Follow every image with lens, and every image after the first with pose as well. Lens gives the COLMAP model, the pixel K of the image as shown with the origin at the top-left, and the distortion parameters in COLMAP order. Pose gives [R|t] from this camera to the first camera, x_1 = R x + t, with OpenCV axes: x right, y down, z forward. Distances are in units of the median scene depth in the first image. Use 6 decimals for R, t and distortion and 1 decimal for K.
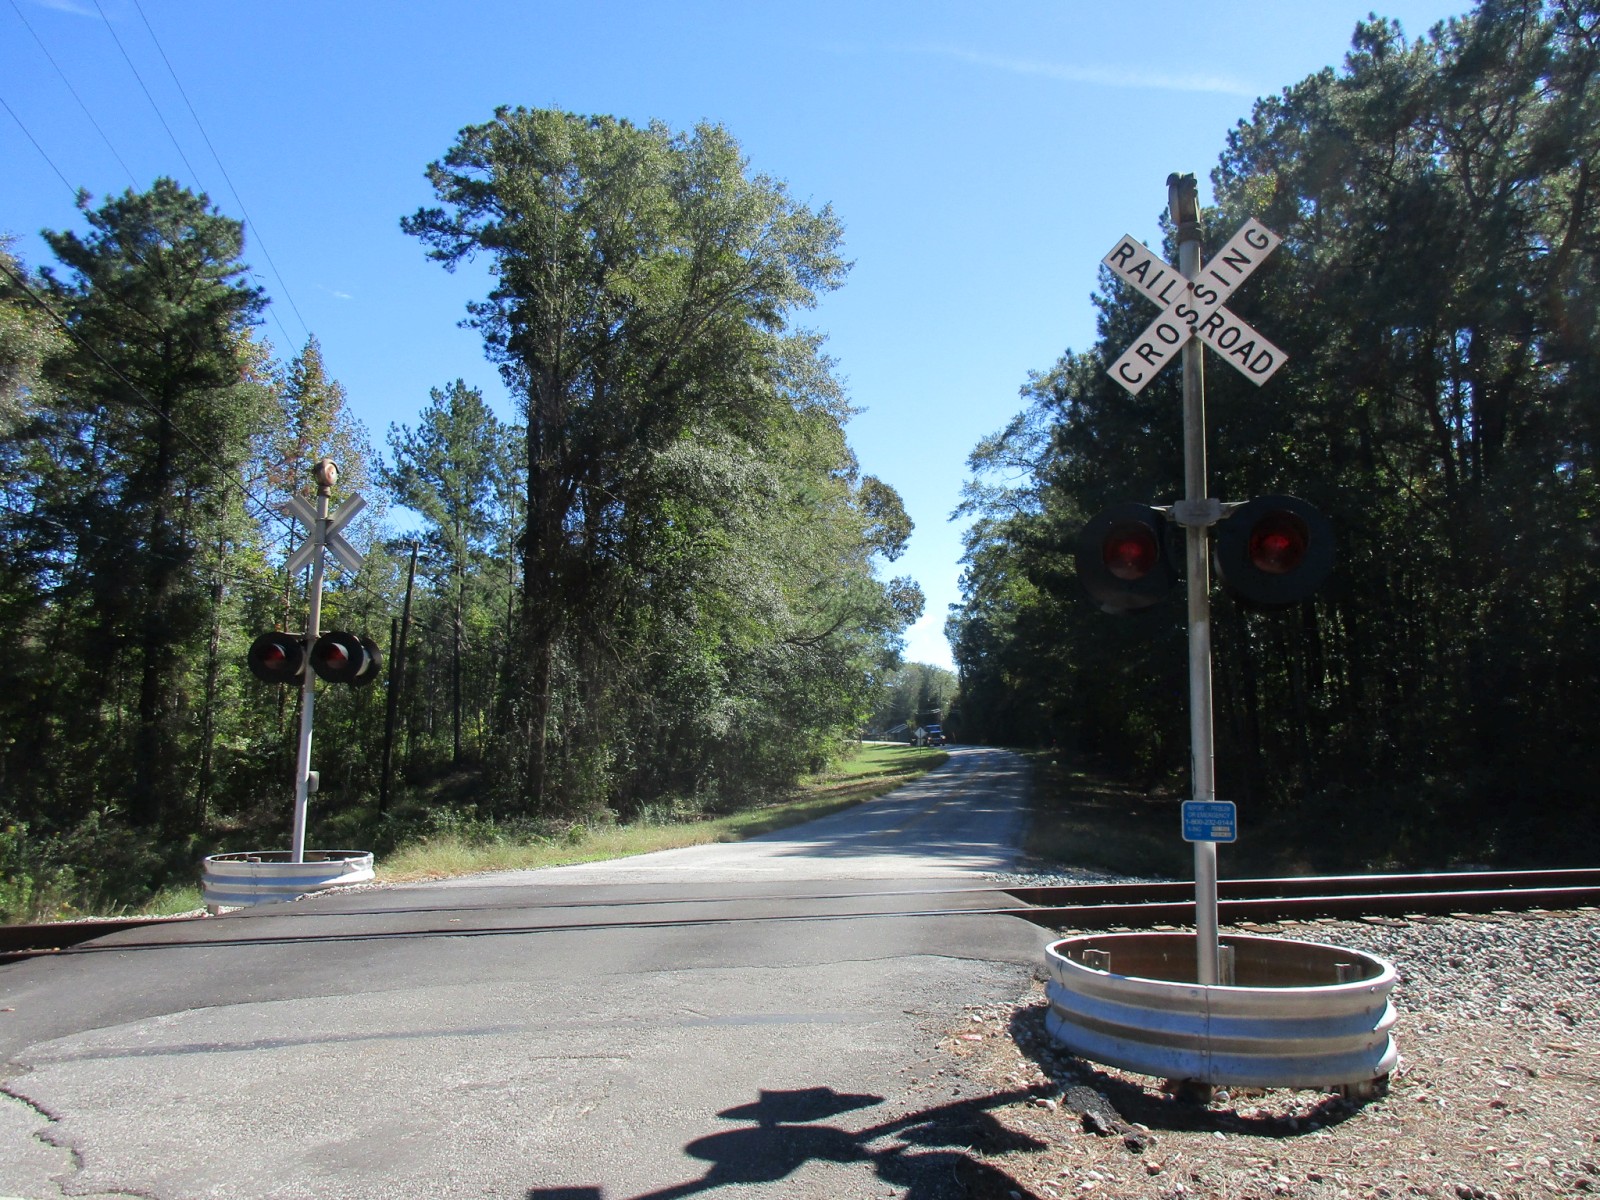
lens RADIAL K [[1180.7, 0, 796.9], [0, 1180.7, 603.0], [0, 0, 1]] dist [-0.006232, -0.002186]
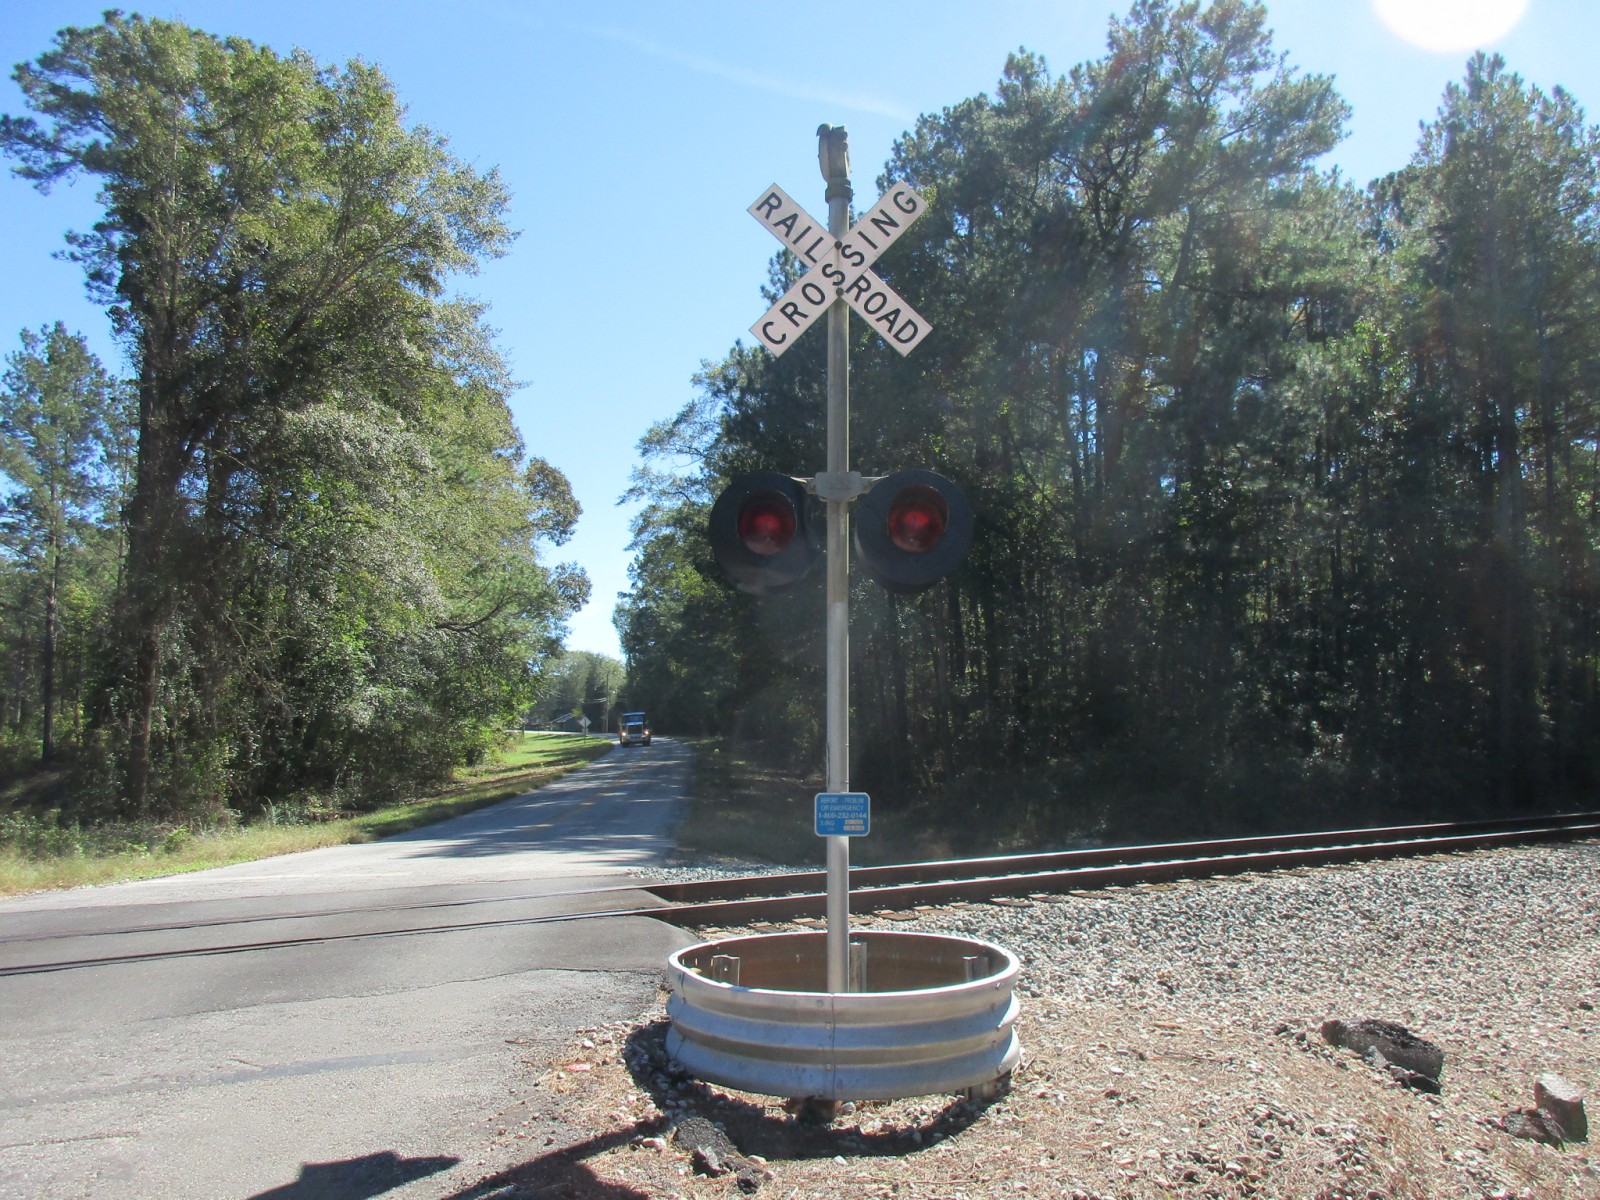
lens RADIAL K [[1189.3, 0, 796.9], [0, 1189.3, 603.0], [0, 0, 1]] dist [-0.003406, 0.008874]
pose [[0.961392, 0.019421, 0.274496, 0.005937], [-0.022148, 0.999731, 0.006839, 0.001307], [-0.274289, -0.012654, 0.961564, 0.011695]]
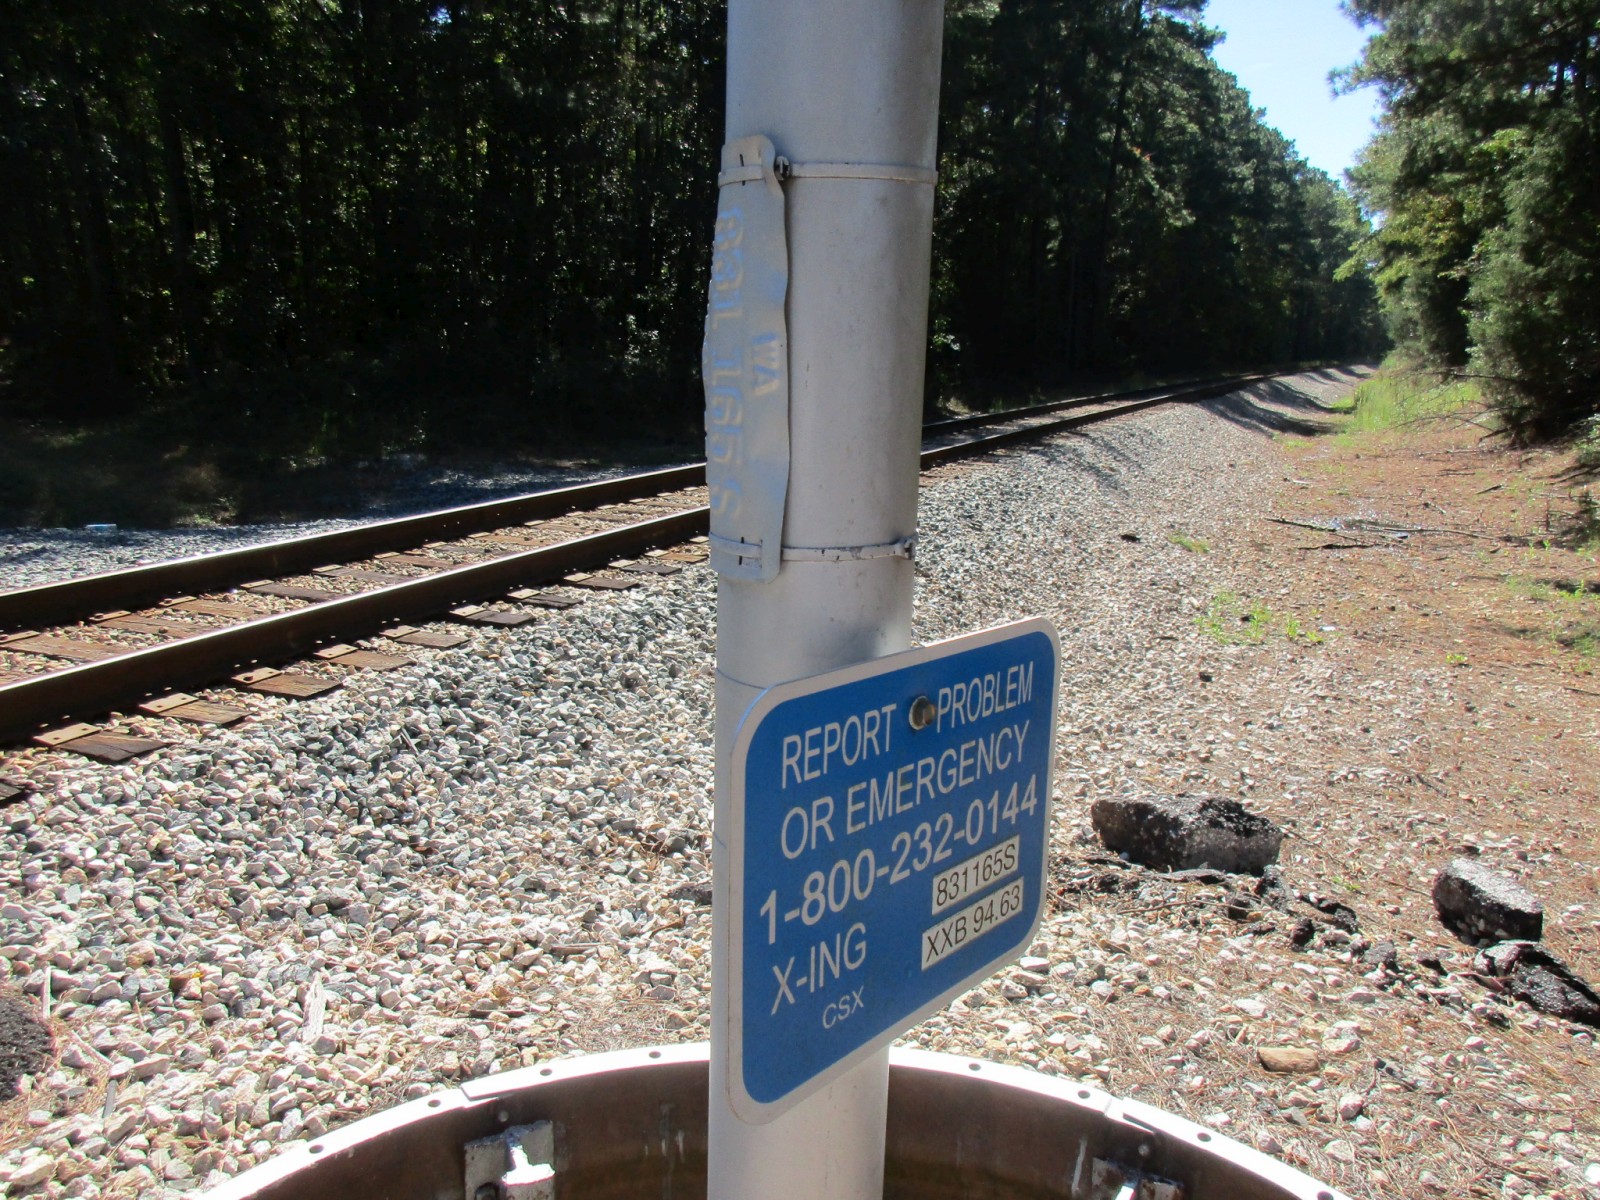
lens RADIAL K [[1240.2, 0, 799.0], [0, 1240.2, 582.5], [0, 0, 1]] dist [0.028171, 0.002029]
pose [[0.646326, -0.141361, 0.749853, 0.030468], [-0.108688, 0.955616, 0.273833, 0.015557], [-0.755282, -0.258485, 0.602275, 0.108463]]
